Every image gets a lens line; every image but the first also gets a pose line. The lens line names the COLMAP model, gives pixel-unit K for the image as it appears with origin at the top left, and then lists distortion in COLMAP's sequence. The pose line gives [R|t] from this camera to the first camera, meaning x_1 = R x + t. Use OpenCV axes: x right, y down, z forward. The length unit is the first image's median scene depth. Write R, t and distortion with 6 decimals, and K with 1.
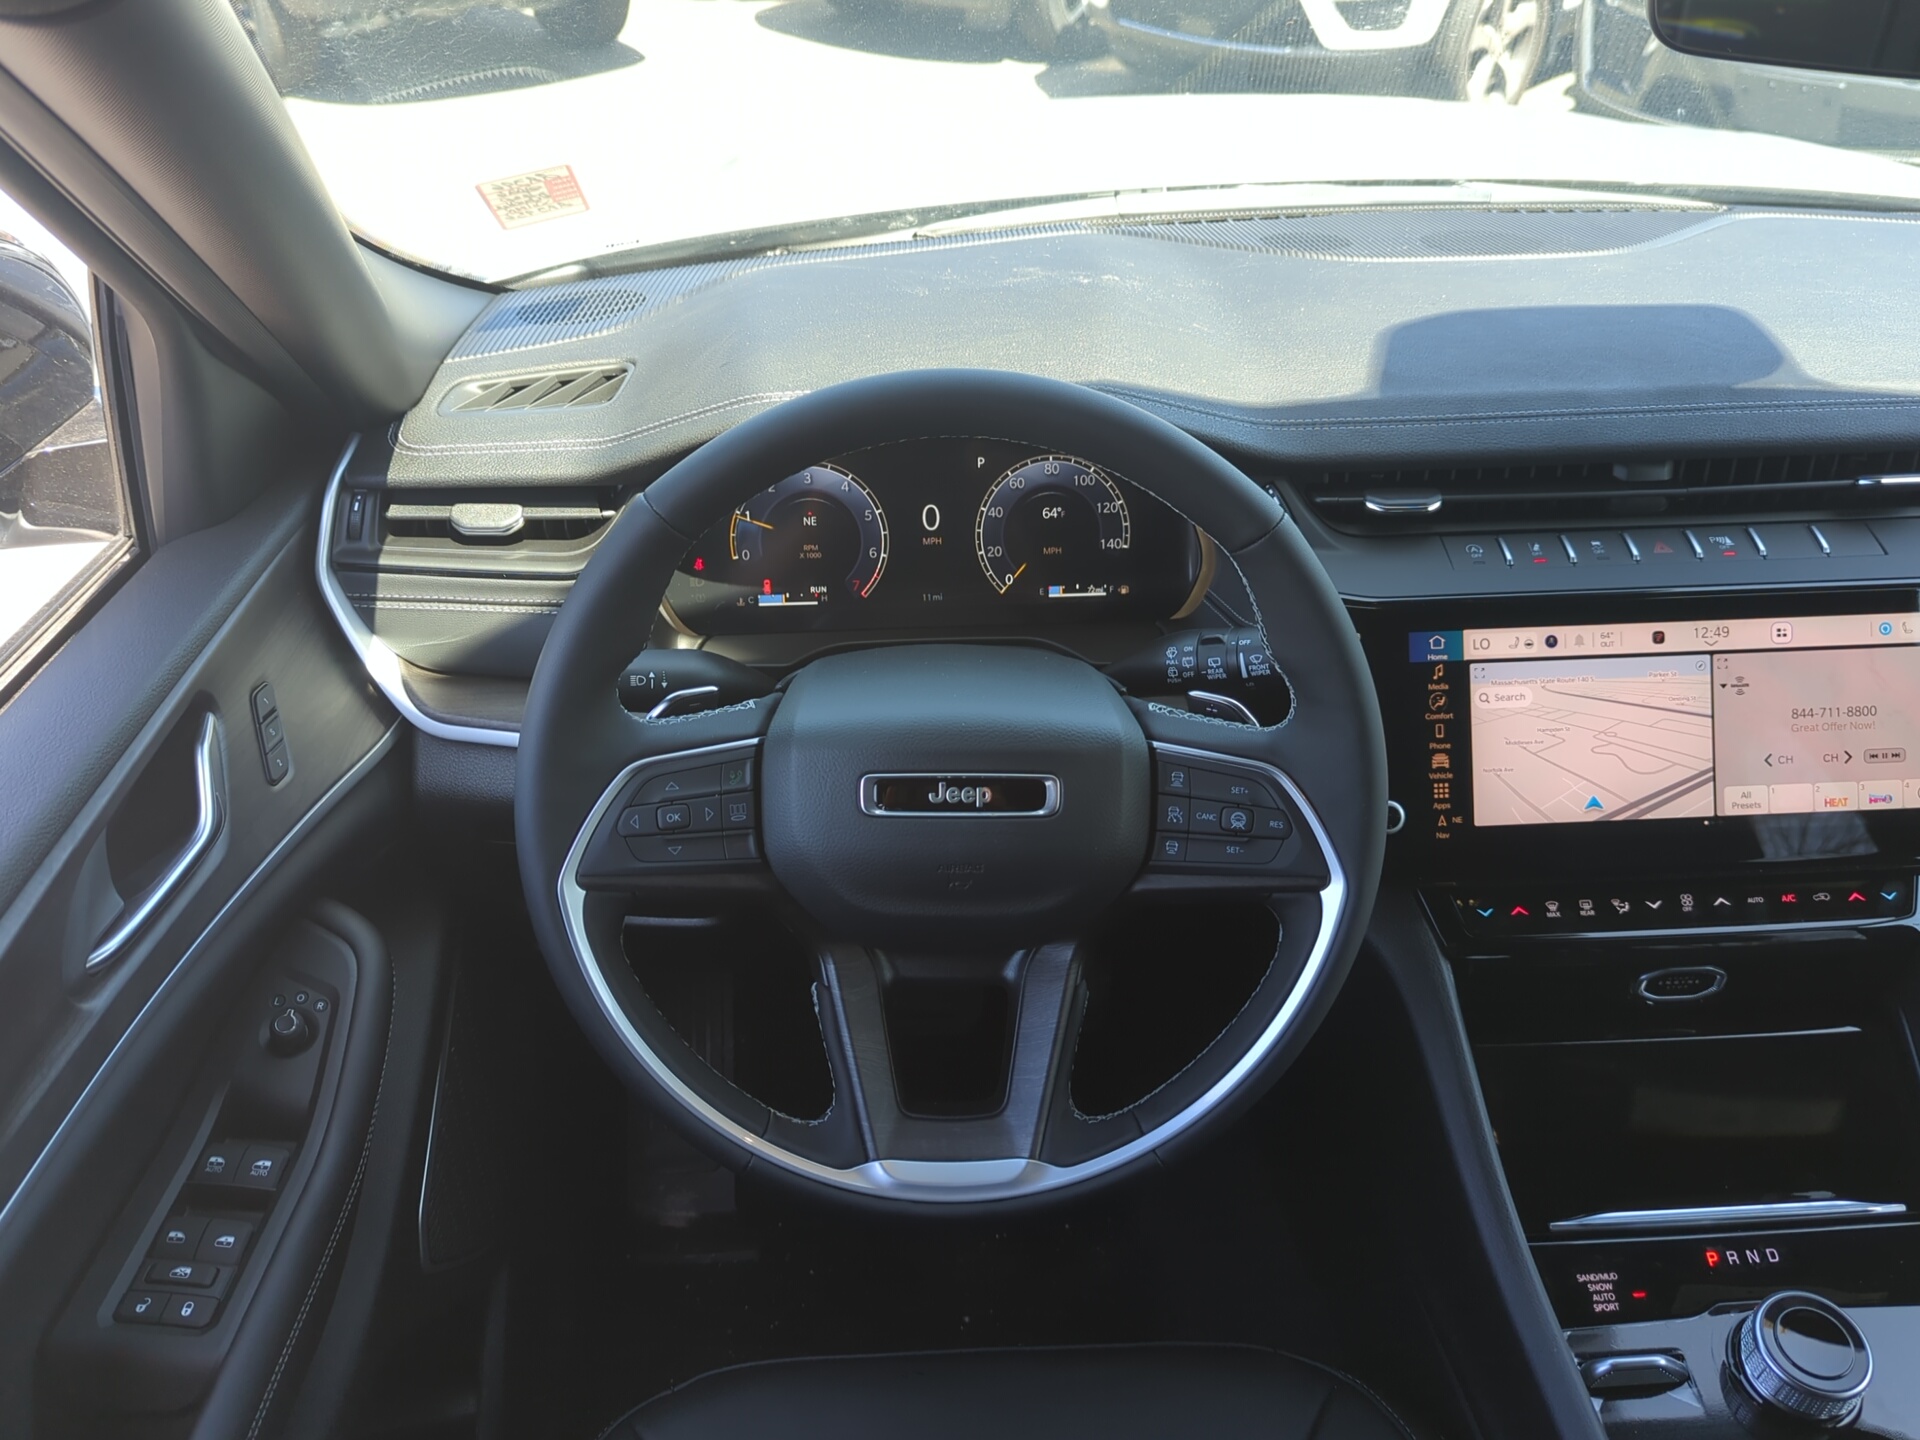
lens RADIAL K [[1555.2, 0, 979.6], [0, 1555.2, 701.1], [0, 0, 1]] dist [0.060279, -0.062058]
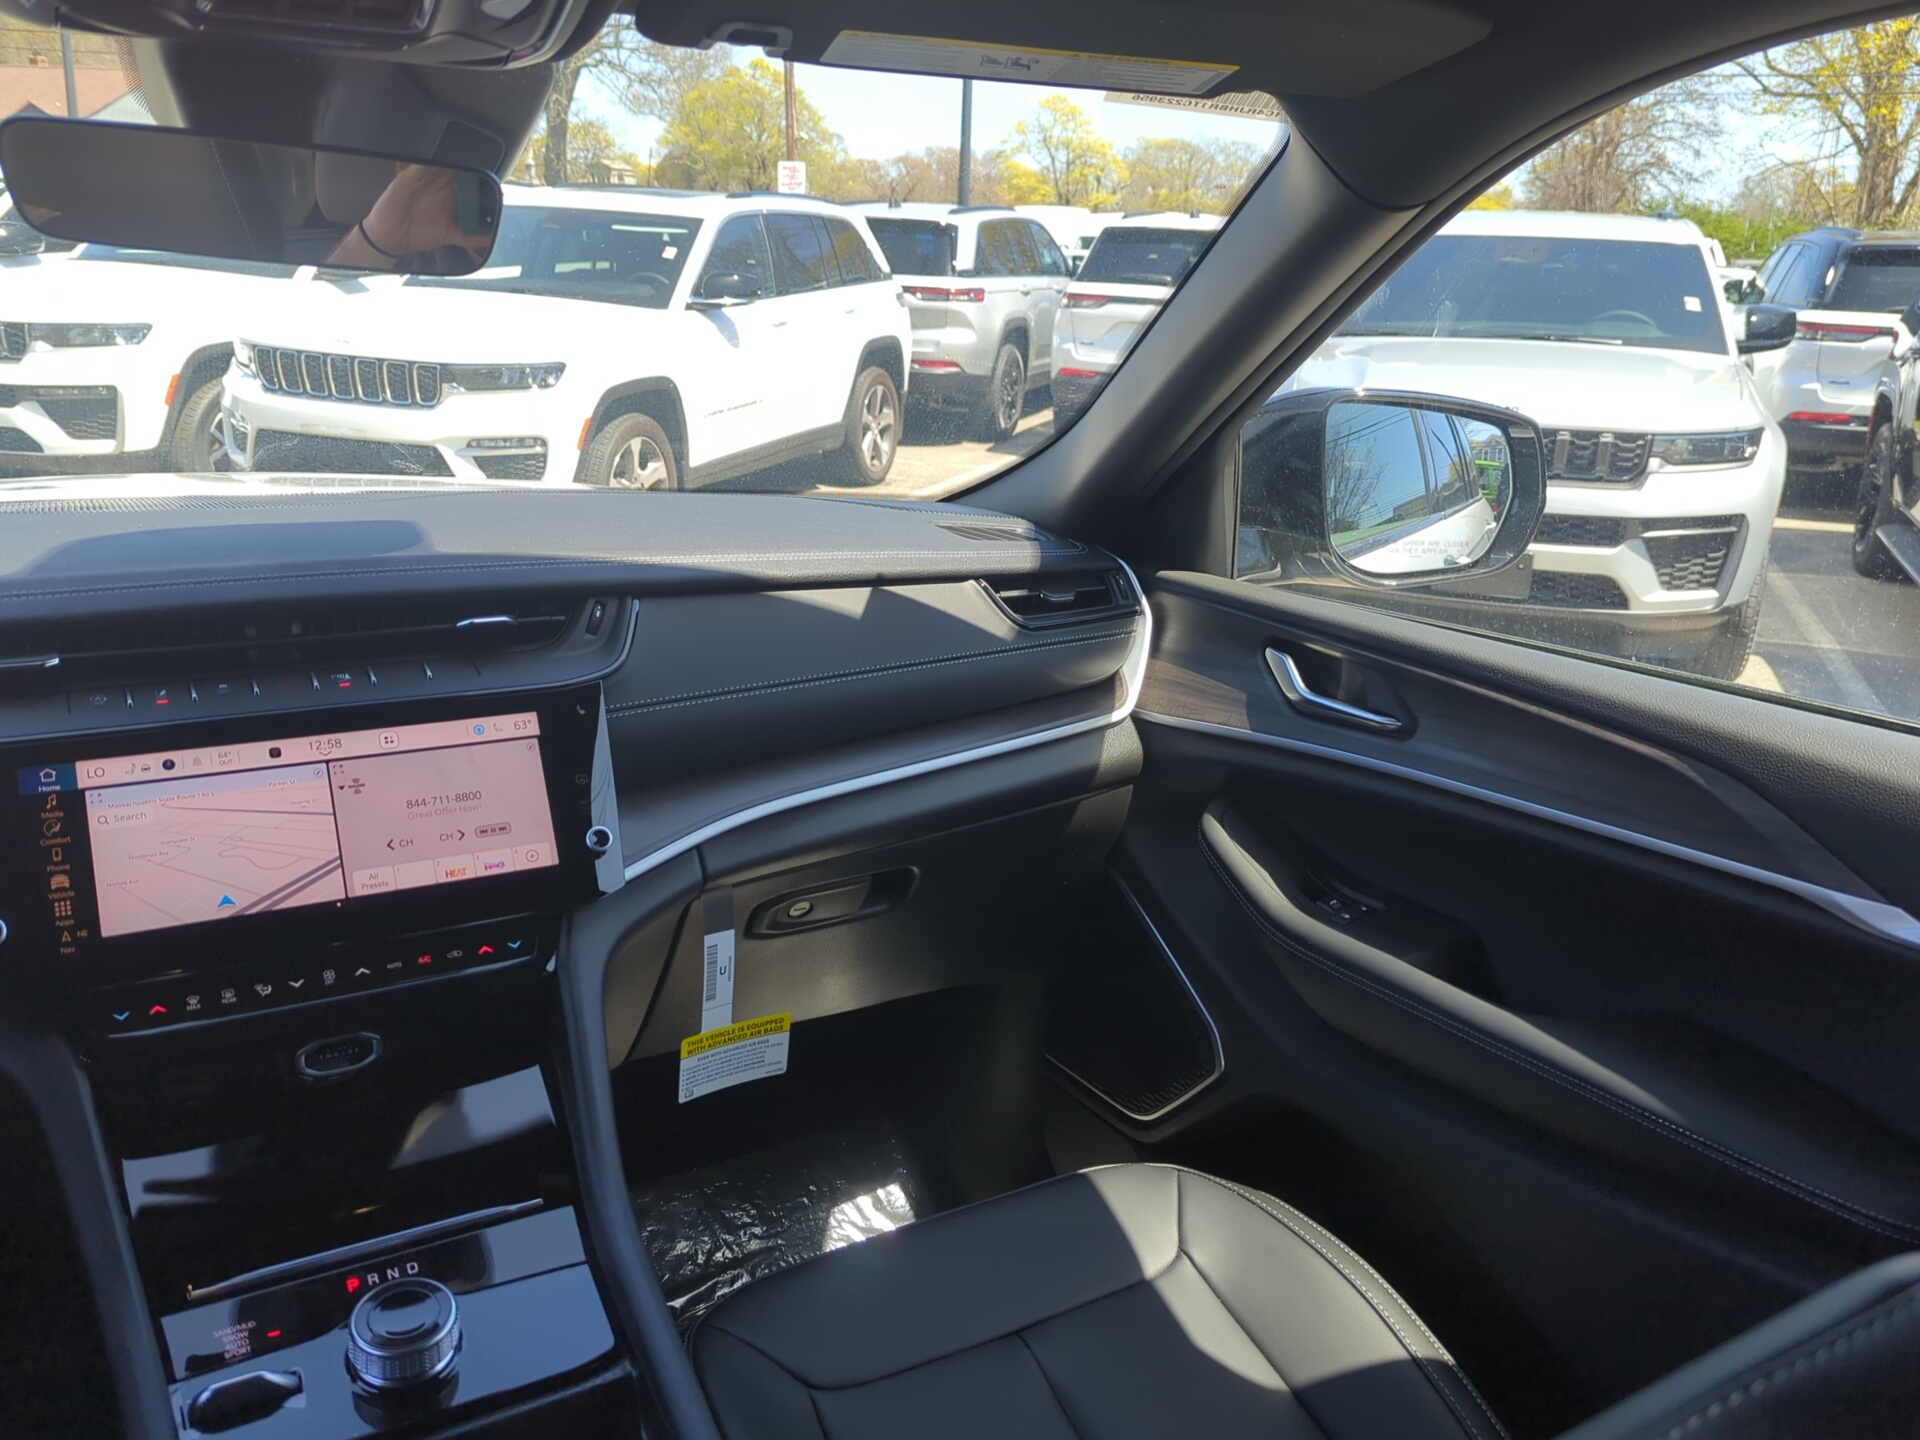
lens RADIAL K [[1555.2, 0, 998.6], [0, 1555.2, 680.4], [0, 0, 1]] dist [0.060279, -0.062058]
pose [[0.893304, -0.080066, 0.442264, 0.399651], [0.203851, 0.949150, -0.239914, 0.297538], [-0.400566, 0.304472, 0.864201, -0.242818]]
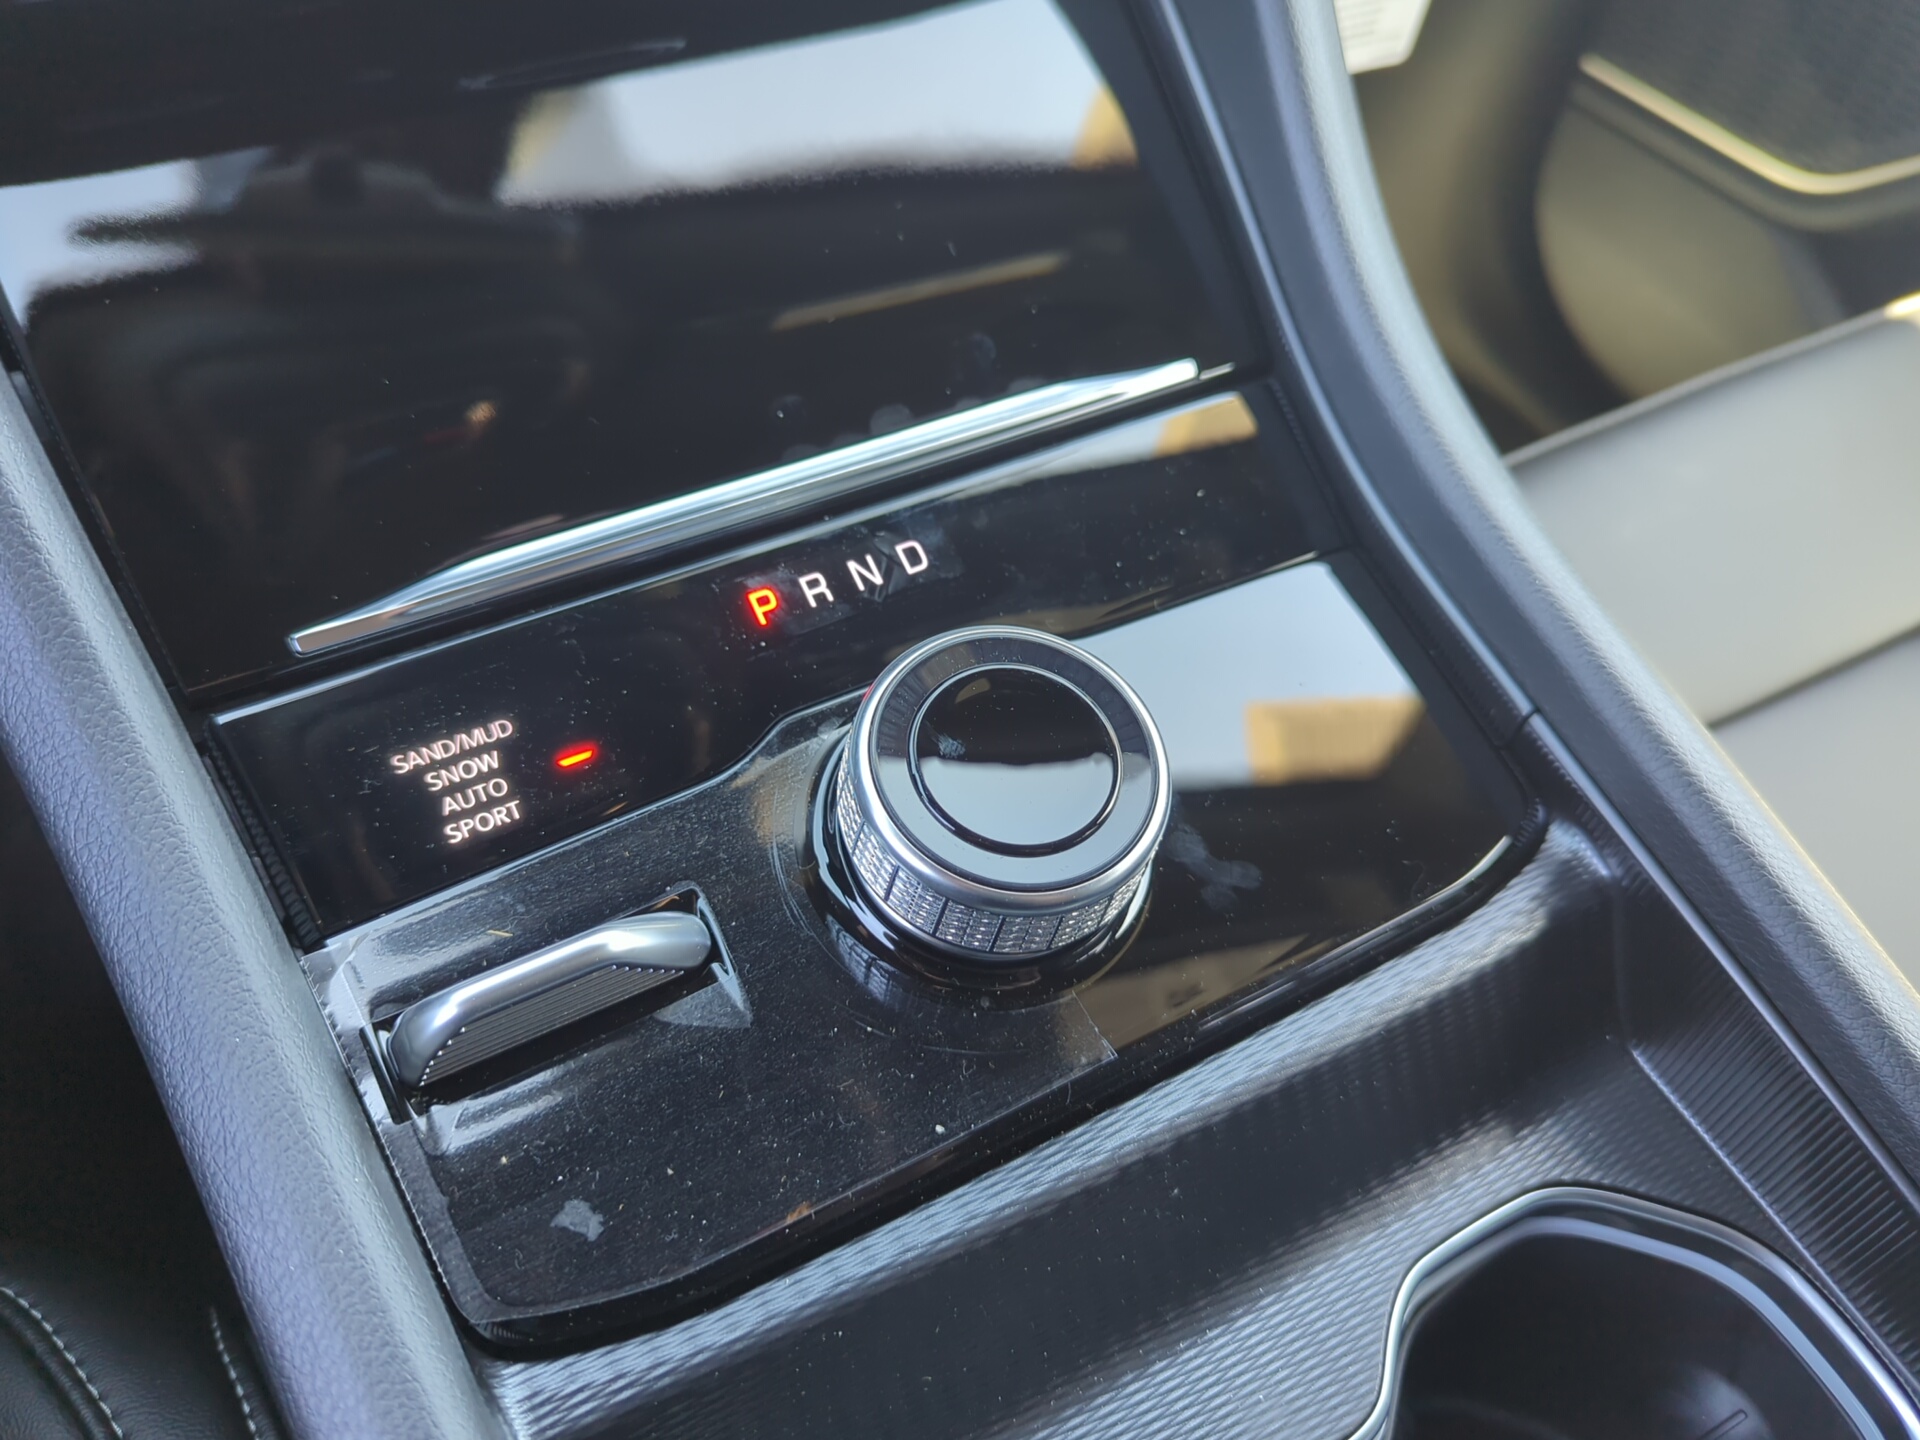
lens RADIAL K [[1528.7, 0, 963.8], [0, 1528.7, 730.4], [0, 0, 1]] dist [-0.005811, -0.003034]
pose [[0.895763, -0.283180, 0.342663, 0.362910], [0.151739, 0.919322, 0.363073, 0.249074], [-0.417832, -0.273232, 0.866464, 0.641497]]
